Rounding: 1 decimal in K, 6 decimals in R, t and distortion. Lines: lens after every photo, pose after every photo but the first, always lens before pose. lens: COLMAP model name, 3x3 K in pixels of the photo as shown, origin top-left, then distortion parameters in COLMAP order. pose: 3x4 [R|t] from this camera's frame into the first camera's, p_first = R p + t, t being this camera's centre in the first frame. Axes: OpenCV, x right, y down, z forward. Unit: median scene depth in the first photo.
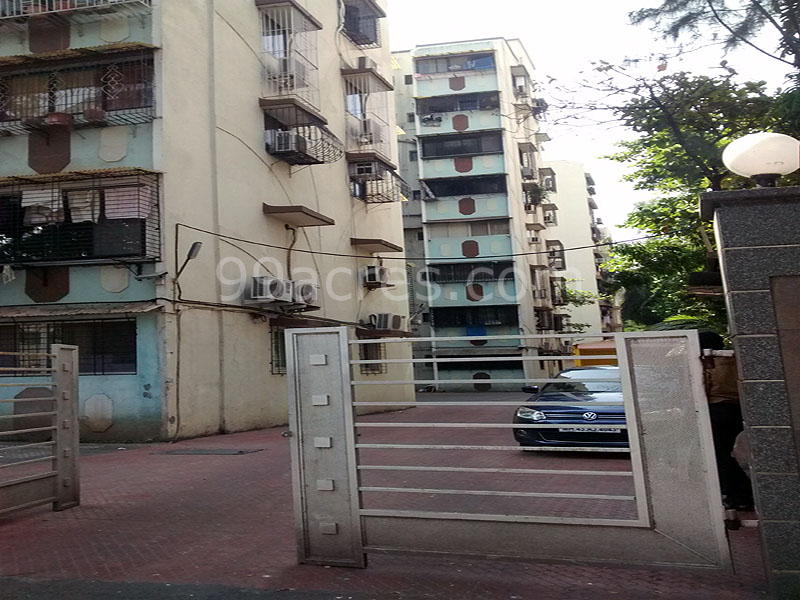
lens RADIAL K [[515.5, 0, 400.2], [0, 515.5, 315.5], [0, 0, 1]] dist [-0.002894, -0.000629]
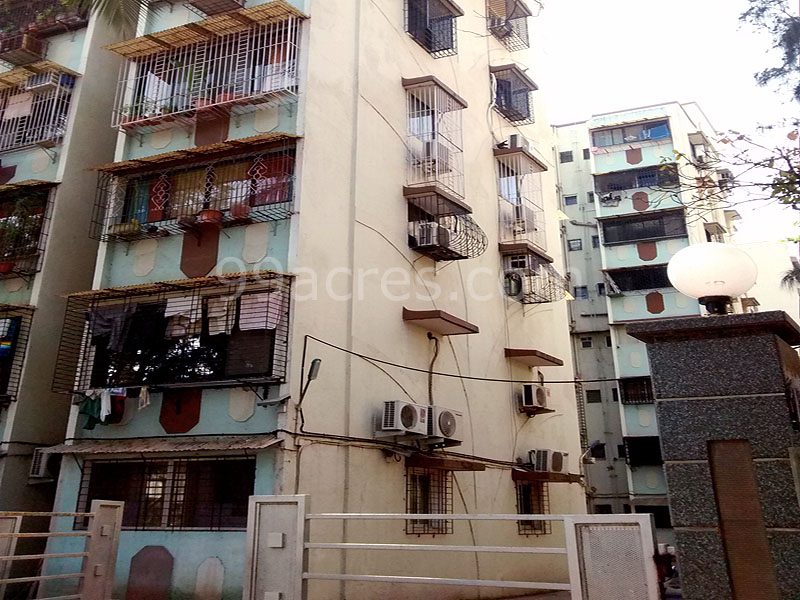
lens RADIAL K [[669.3, 0, 400.0], [0, 669.3, 300.0], [0, 0, 1]] dist [0.006288, -0.005054]
pose [[0.993269, -0.041295, -0.108221, -0.161744], [0.014354, 0.970972, -0.238762, 0.019924], [0.114939, 0.235601, 0.965029, -0.012924]]
